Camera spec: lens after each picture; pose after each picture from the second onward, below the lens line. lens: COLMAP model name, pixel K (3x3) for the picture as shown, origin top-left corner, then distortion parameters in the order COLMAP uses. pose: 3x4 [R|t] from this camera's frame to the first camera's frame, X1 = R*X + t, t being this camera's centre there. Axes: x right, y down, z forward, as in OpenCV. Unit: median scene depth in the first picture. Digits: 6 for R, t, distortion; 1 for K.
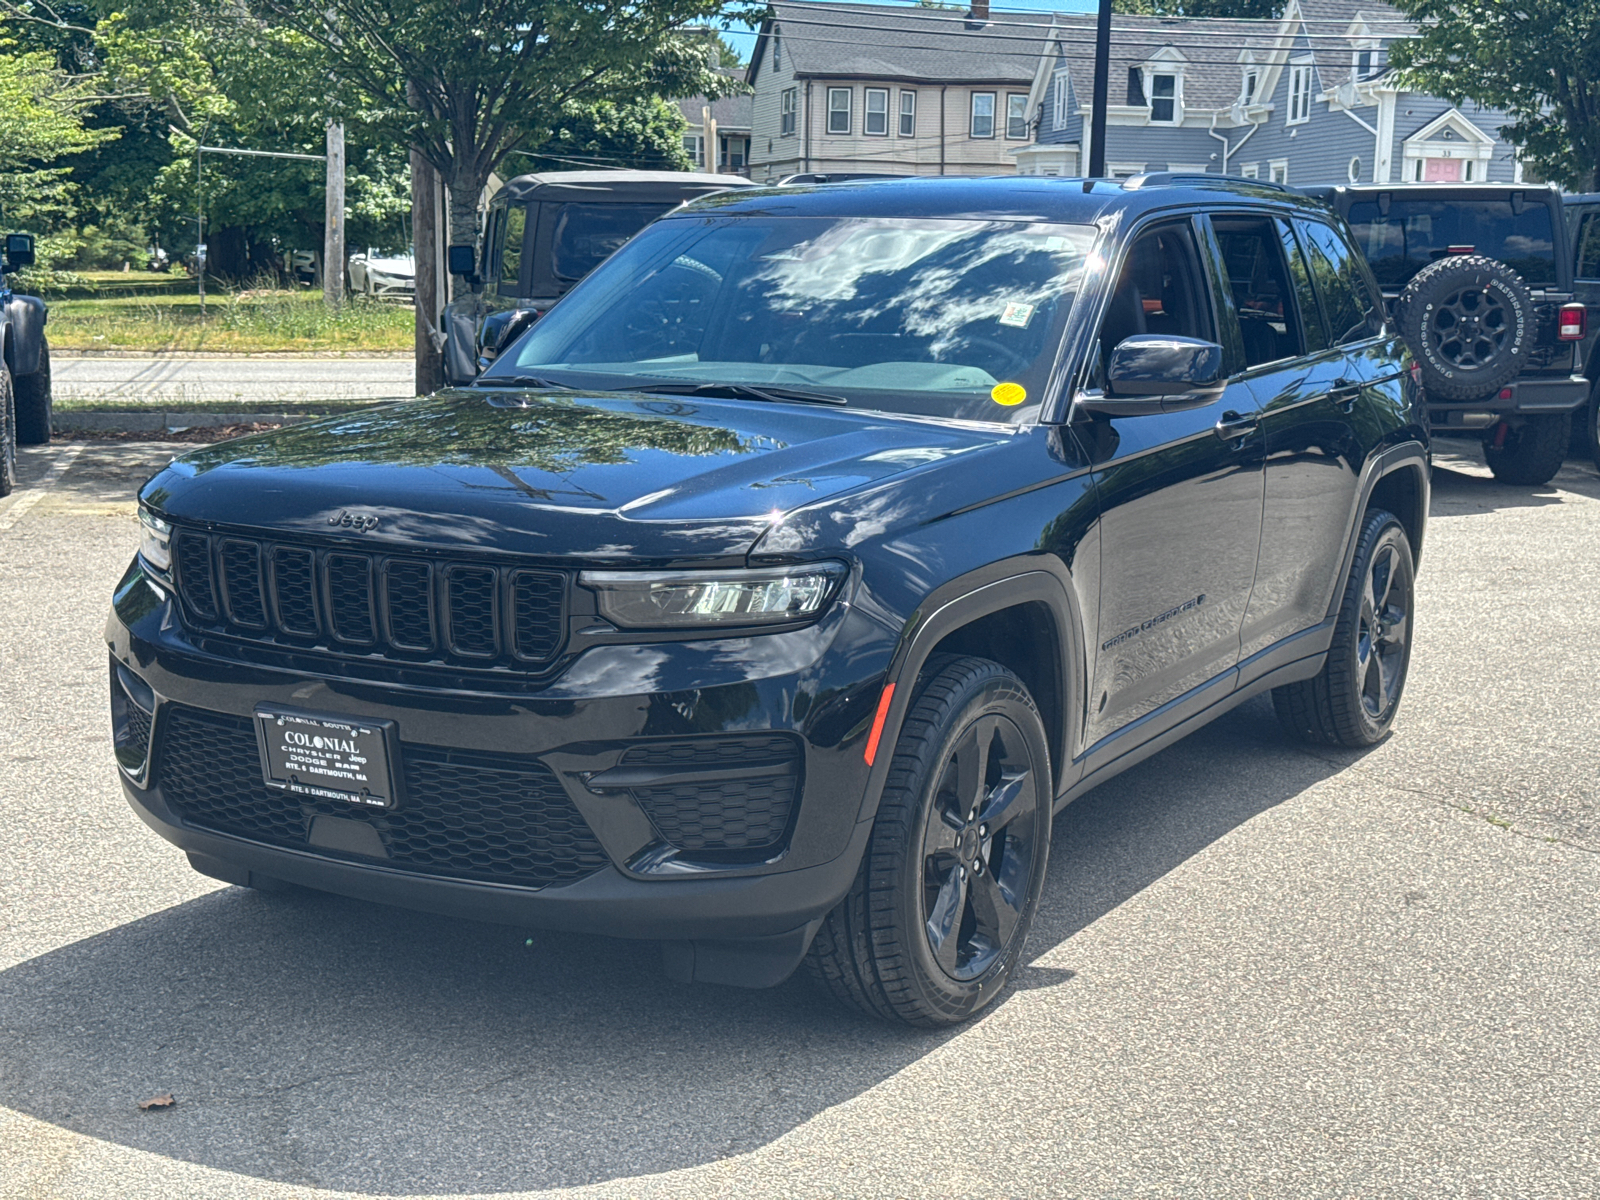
lens RADIAL K [[2305.7, 0, 800.0], [0, 2305.7, 600.0], [0, 0, 1]] dist [0.100623, 0.048145]
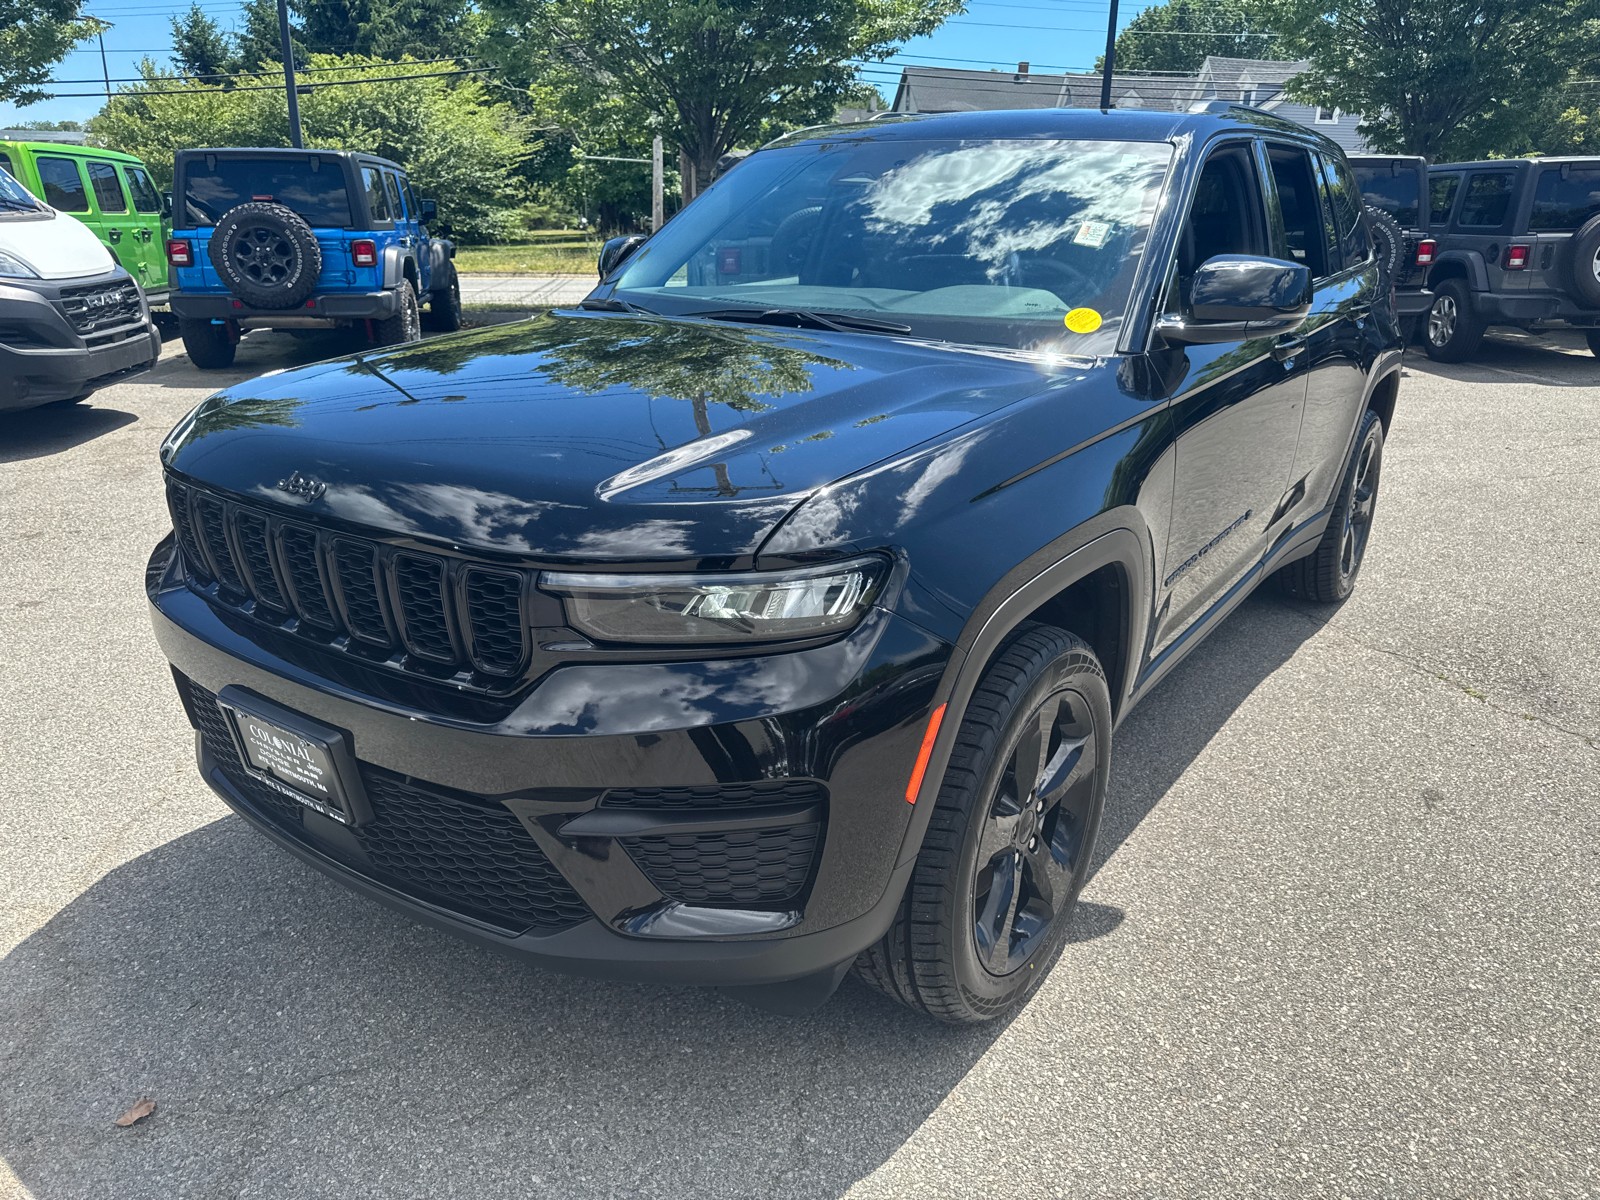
lens RADIAL K [[1152.4, 0, 808.8], [0, 1152.4, 602.8], [0, 0, 1]] dist [0.001810, -0.007615]
pose [[0.995767, 0.024023, -0.088721, 0.021468], [-0.008374, 0.984937, 0.172709, -0.051932], [0.091533, -0.171235, 0.980969, 0.471174]]
